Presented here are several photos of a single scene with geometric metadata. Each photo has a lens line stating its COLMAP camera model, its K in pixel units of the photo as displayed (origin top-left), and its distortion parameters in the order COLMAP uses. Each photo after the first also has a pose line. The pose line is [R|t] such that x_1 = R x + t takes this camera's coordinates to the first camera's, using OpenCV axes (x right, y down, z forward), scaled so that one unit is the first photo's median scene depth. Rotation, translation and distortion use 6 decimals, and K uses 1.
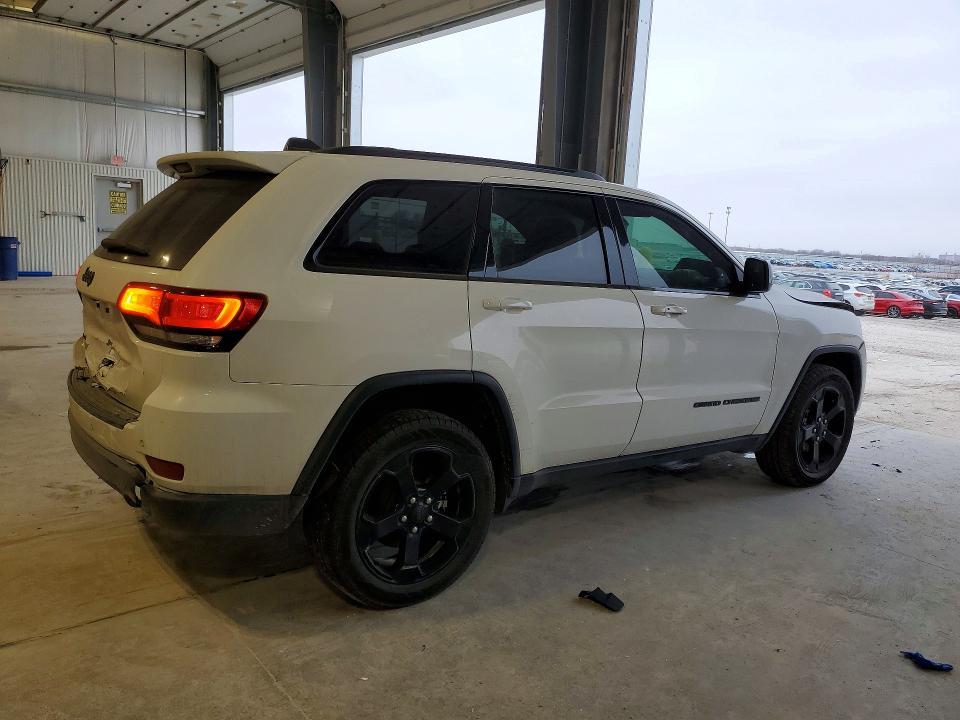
lens RADIAL K [[743.9, 0, 480.0], [0, 743.9, 360.0], [0, 0, 1]] dist [0.011601, 0.006241]
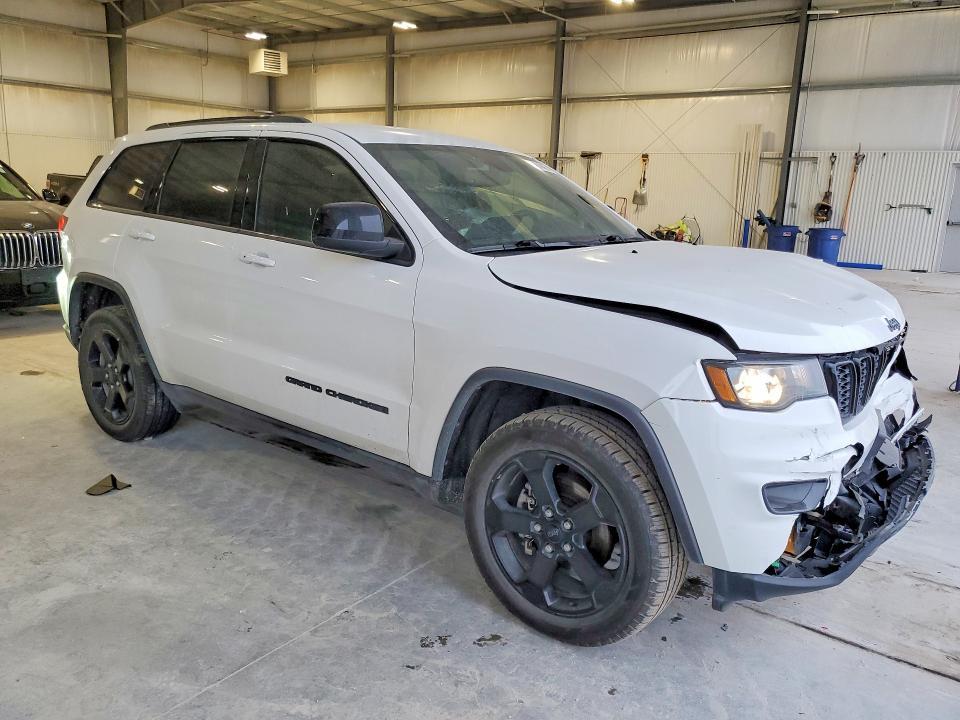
lens RADIAL K [[743.9, 0, 480.0], [0, 743.9, 360.0], [0, 0, 1]] dist [0.011601, 0.006241]
pose [[0.258165, 0.167546, -0.951462, 1.098381], [-0.175090, 0.976652, 0.124474, -0.098442], [0.950102, 0.134457, 0.281473, 0.935549]]
